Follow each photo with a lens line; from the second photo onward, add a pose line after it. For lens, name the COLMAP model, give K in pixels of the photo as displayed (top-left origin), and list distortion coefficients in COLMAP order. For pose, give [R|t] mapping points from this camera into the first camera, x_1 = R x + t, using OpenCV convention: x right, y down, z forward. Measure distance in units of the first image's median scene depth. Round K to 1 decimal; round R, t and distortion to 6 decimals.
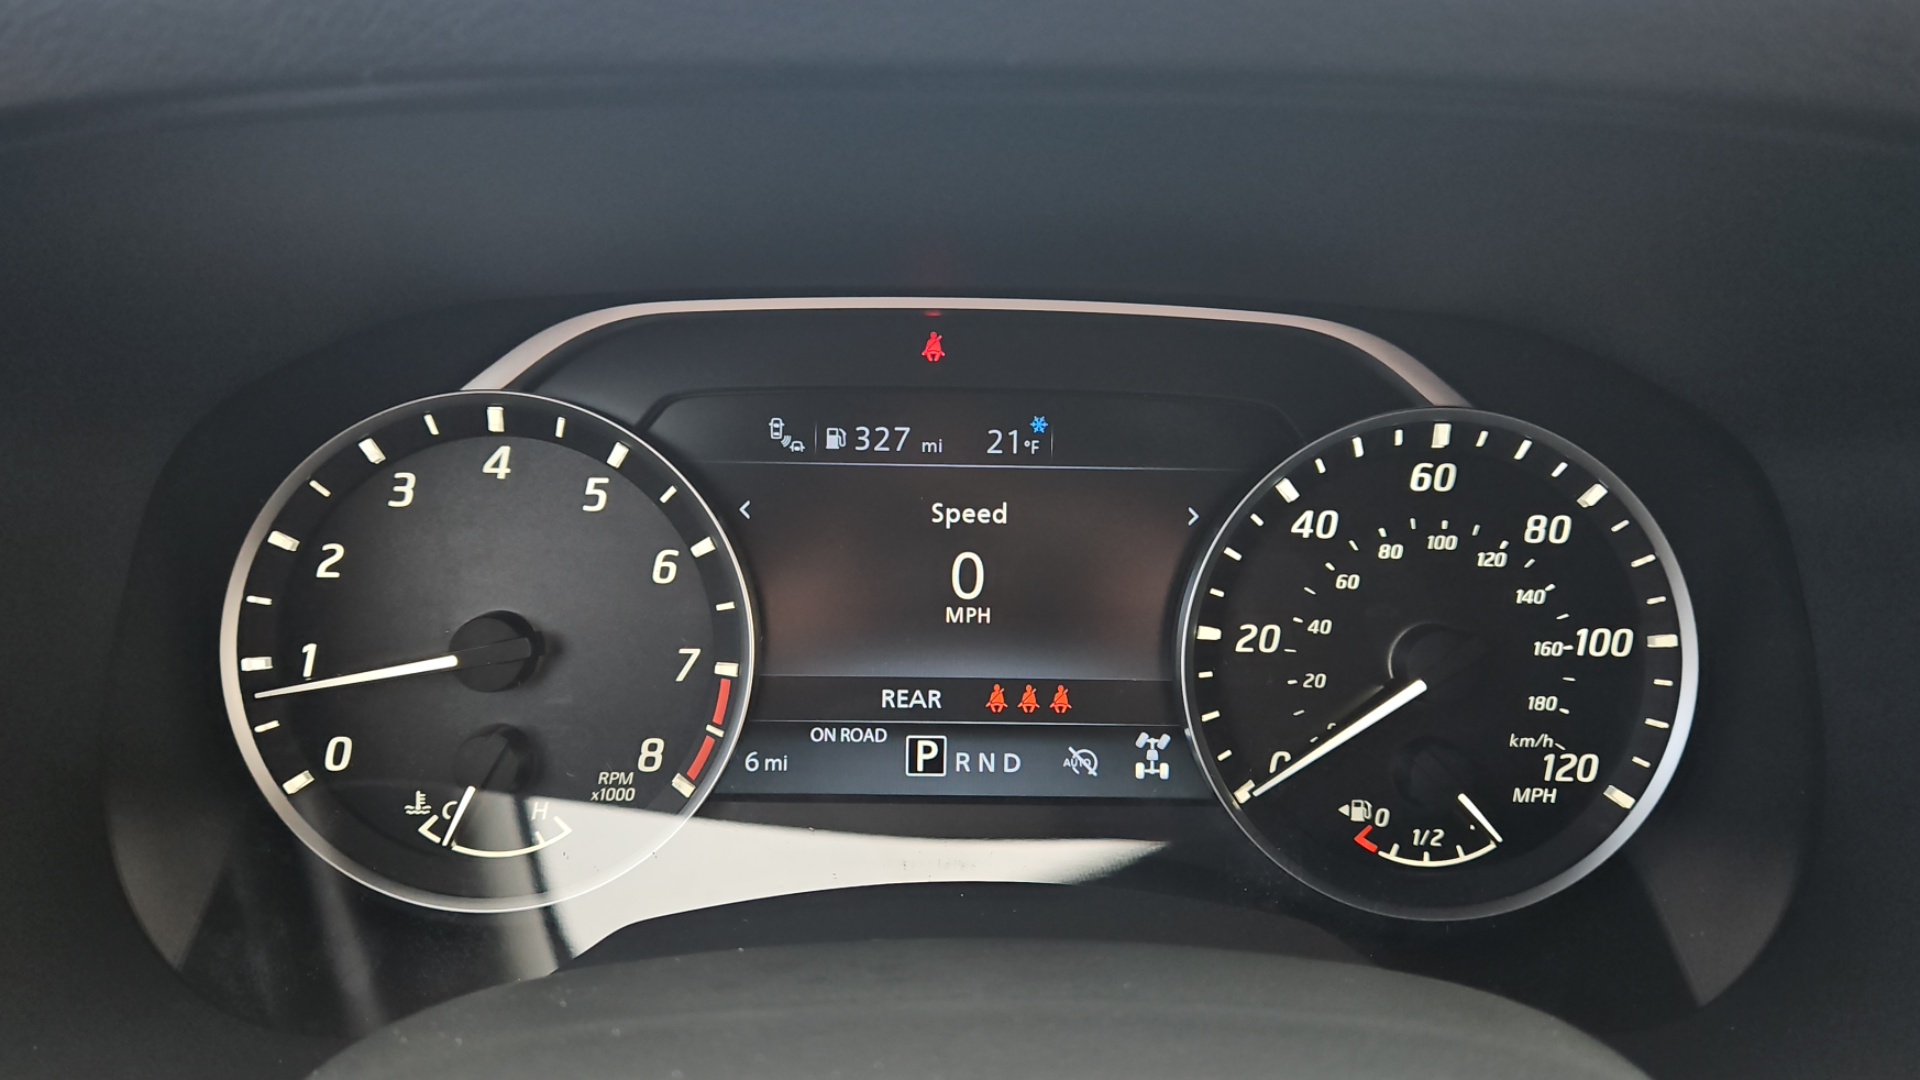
lens RADIAL K [[1428.1, 0, 959.7], [0, 1428.1, 553.0], [0, 0, 1]] dist [0.044385, -0.035181]
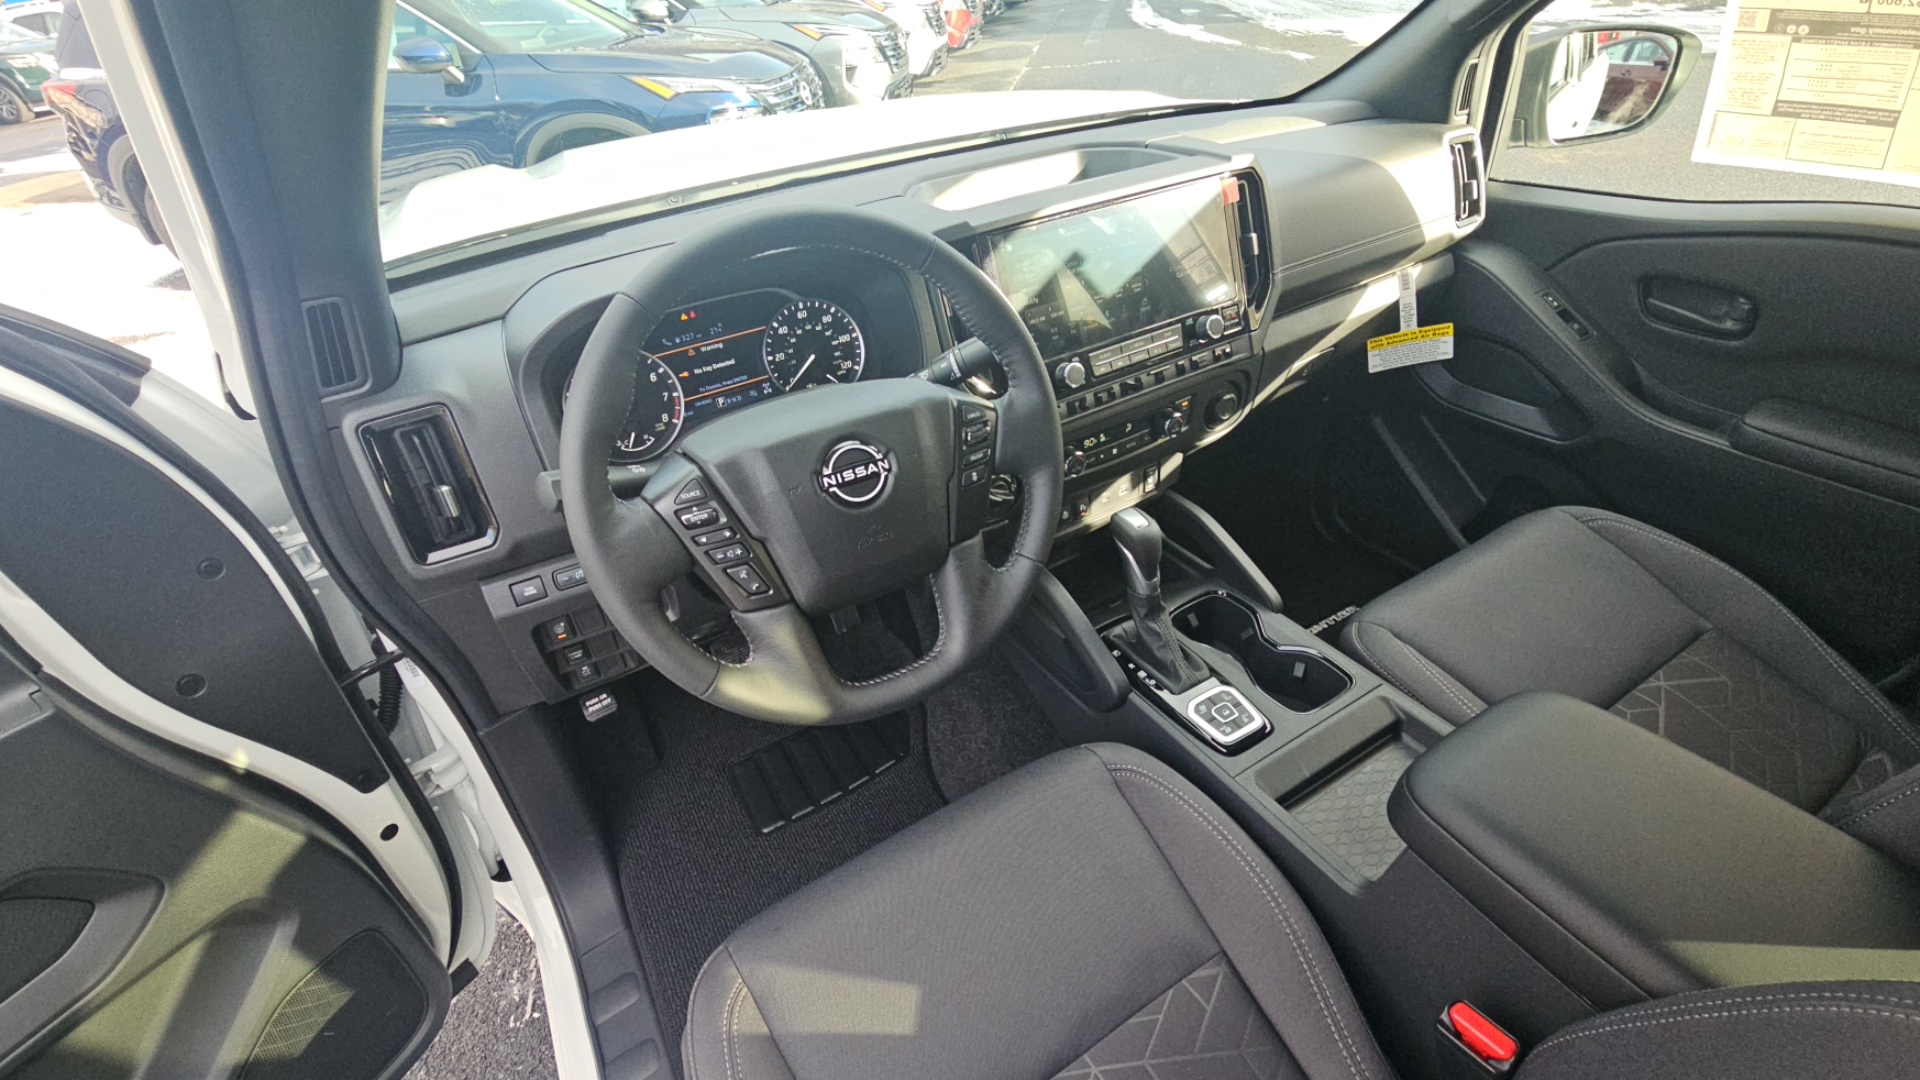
lens RADIAL K [[854.6, 0, 947.5], [0, 854.6, 537.3], [0, 0, 1]] dist [0.013469, -0.010575]
pose [[0.860411, -0.354833, 0.365768, -0.579130], [0.285949, 0.930278, 0.229816, 0.125443], [-0.421812, -0.093145, 0.901886, -1.908825]]
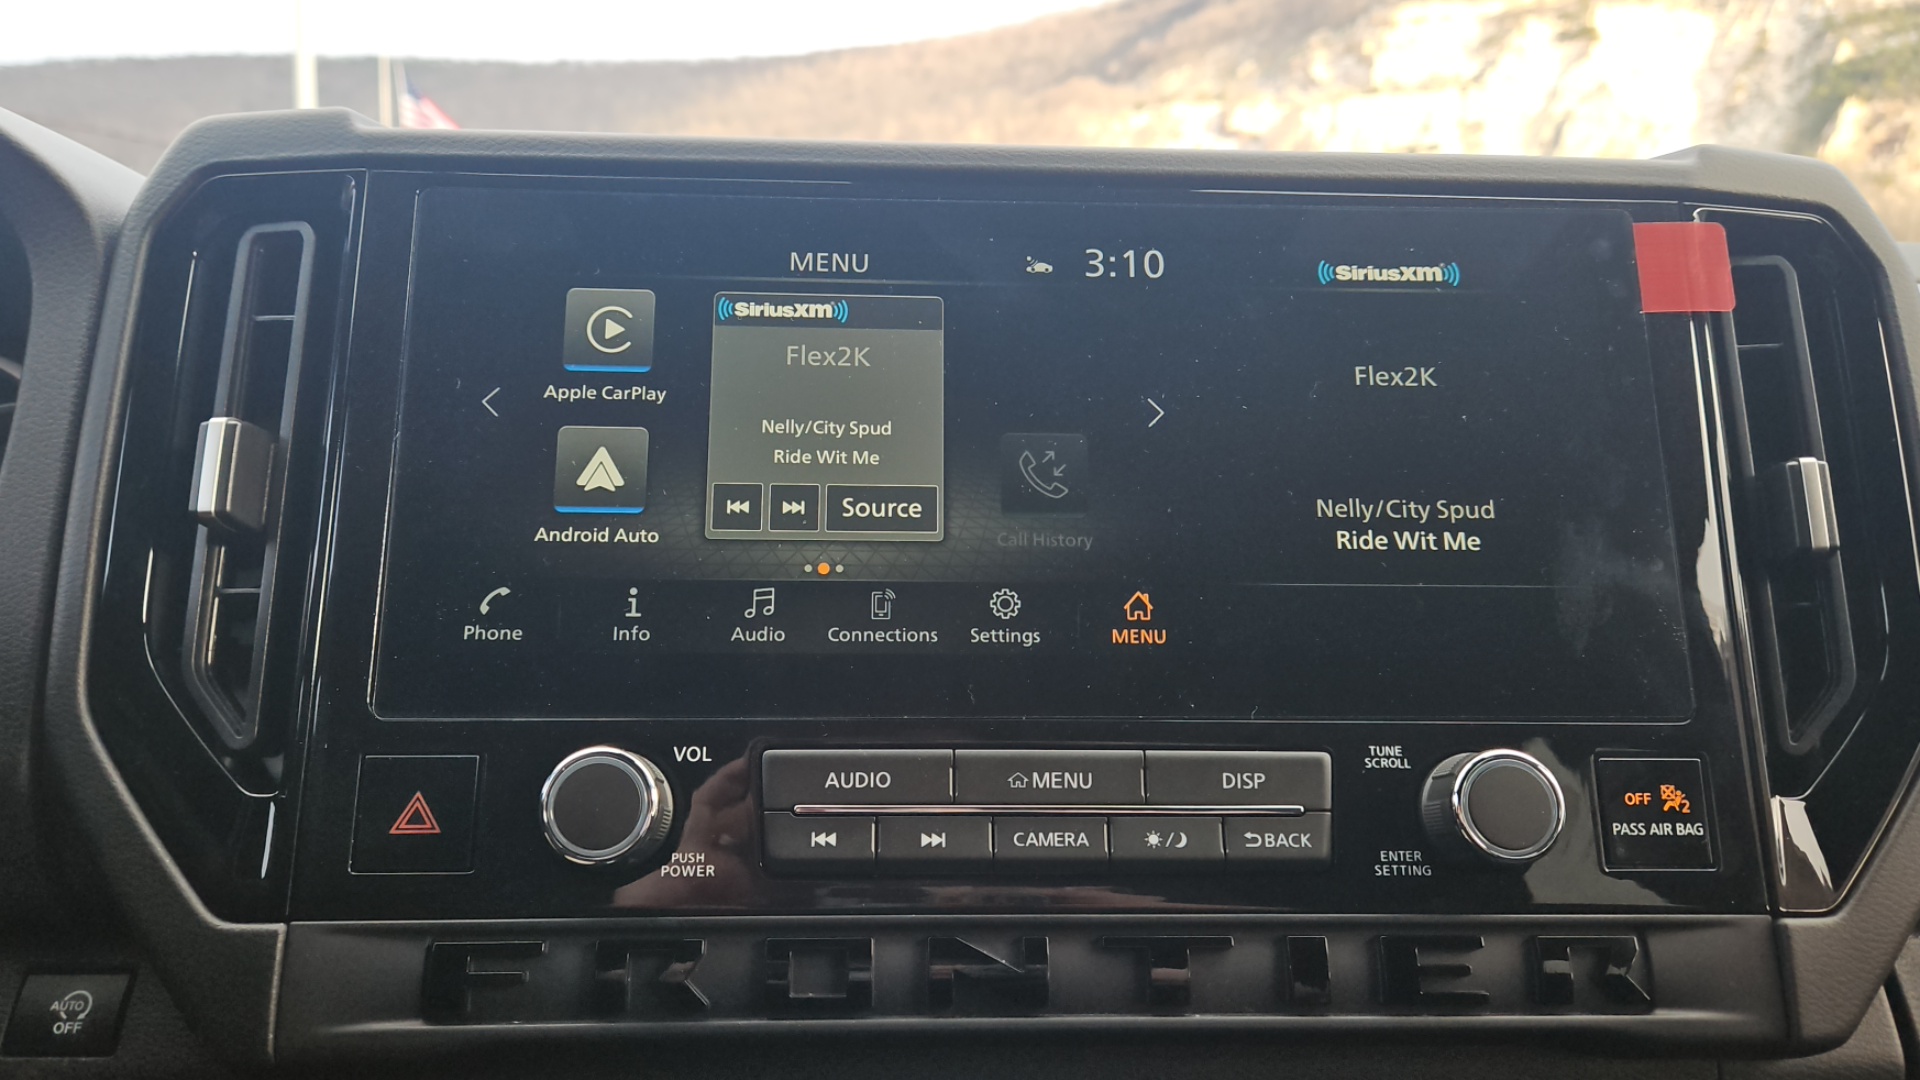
lens RADIAL K [[1428.1, 0, 972.4], [0, 1428.1, 546.5], [0, 0, 1]] dist [0.044385, -0.035181]
pose [[0.999003, -0.004167, 0.044451, 1.248695], [0.018154, 0.947522, -0.319174, 0.553999], [-0.040788, 0.319663, 0.946653, -0.449347]]
